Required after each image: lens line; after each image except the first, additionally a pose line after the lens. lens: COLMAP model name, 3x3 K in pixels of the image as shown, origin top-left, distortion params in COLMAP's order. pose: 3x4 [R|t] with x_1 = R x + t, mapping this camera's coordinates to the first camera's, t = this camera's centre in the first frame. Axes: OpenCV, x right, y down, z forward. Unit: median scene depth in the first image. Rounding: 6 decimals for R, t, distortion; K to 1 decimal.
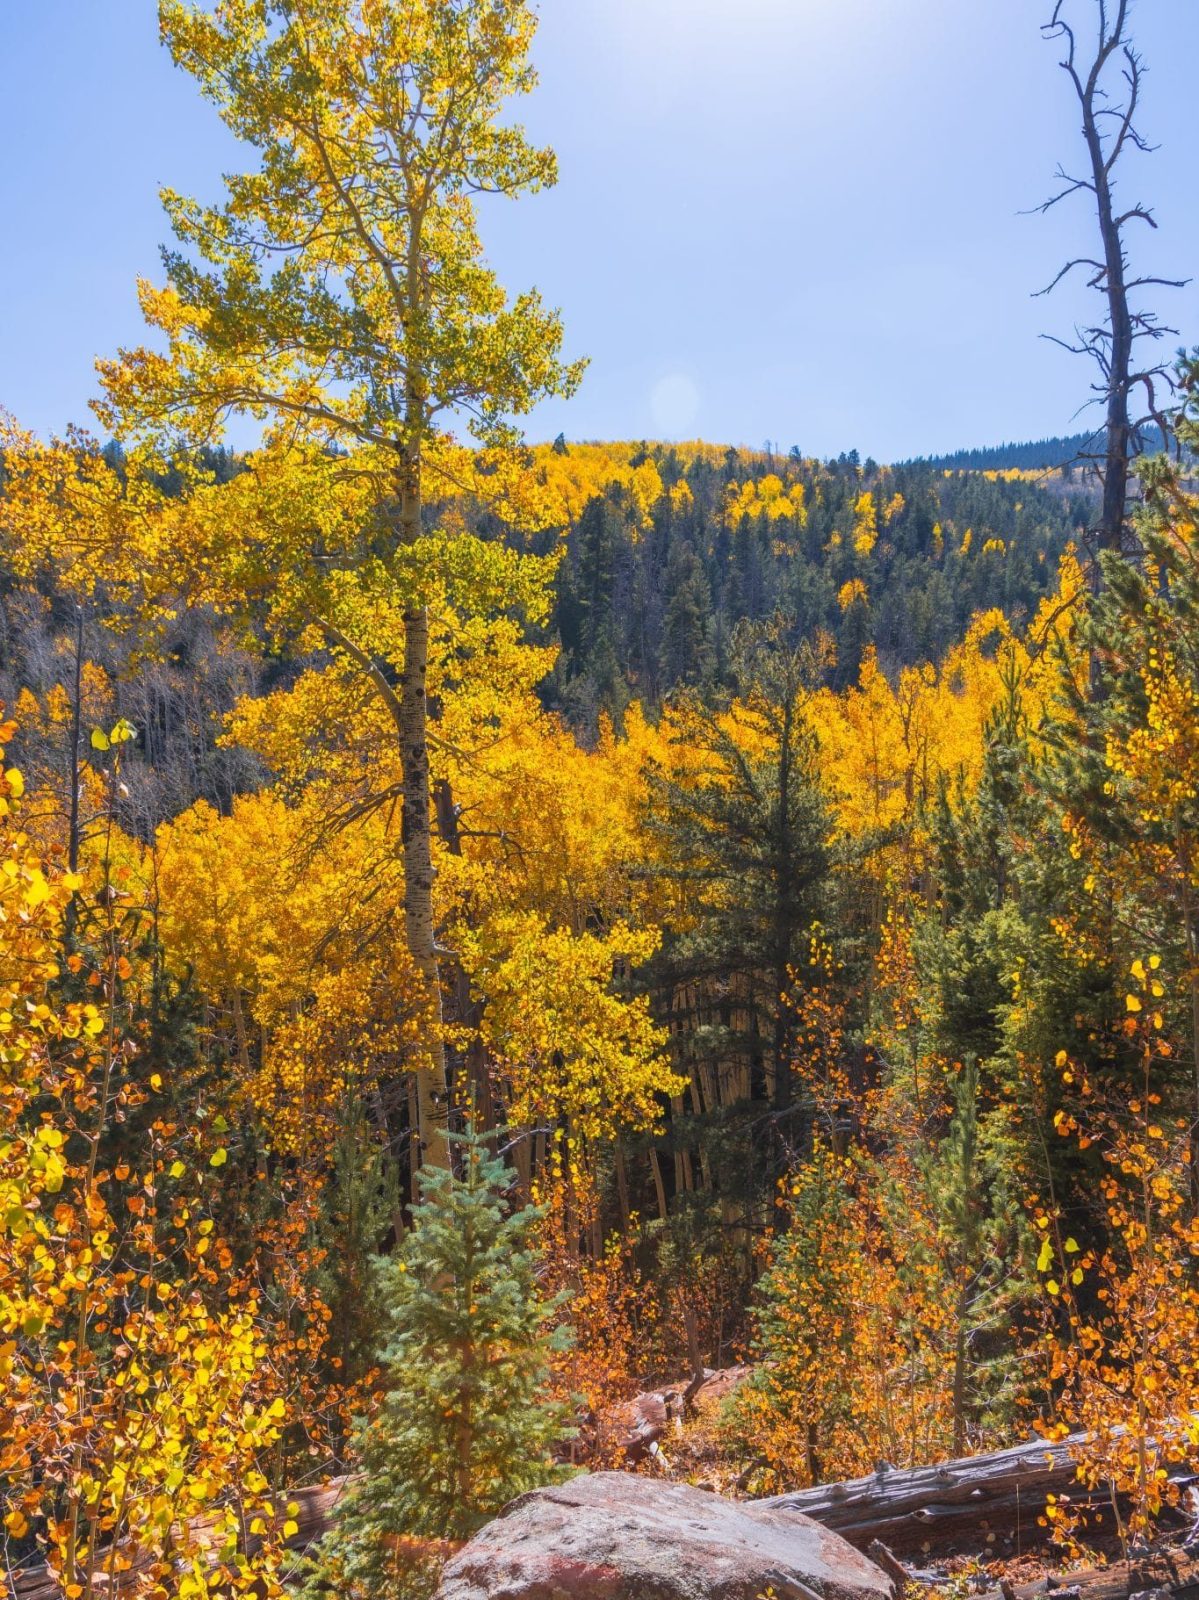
lens RADIAL K [[1182.2, 0, 599.5], [0, 1182.2, 856.9], [0, 0, 1]] dist [-0.002470, -0.001362]
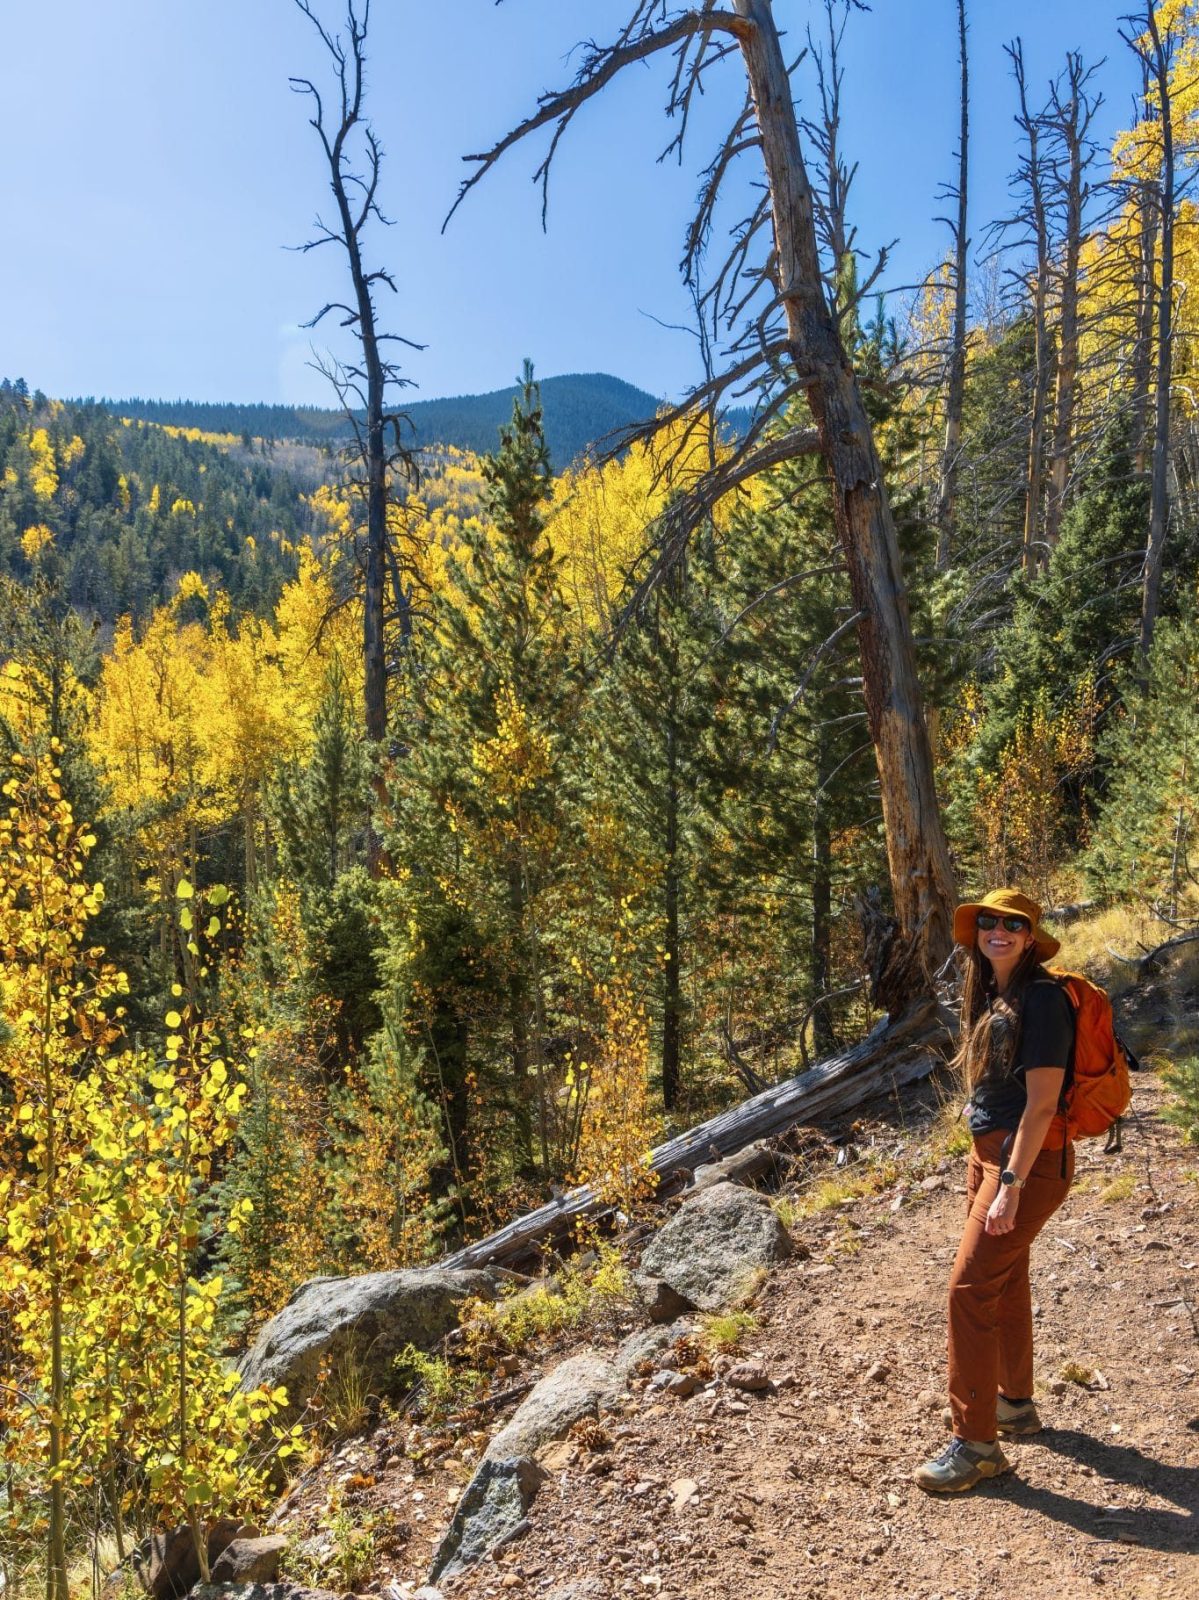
lens RADIAL K [[1203.2, 0, 599.5], [0, 1203.2, 800.0], [0, 0, 1]] dist [0.000126, 0.001100]
pose [[0.791247, -0.016179, 0.611283, -0.103669], [0.025924, 0.999639, -0.007098, -0.007146], [-0.610947, 0.021463, 0.791380, -0.065204]]
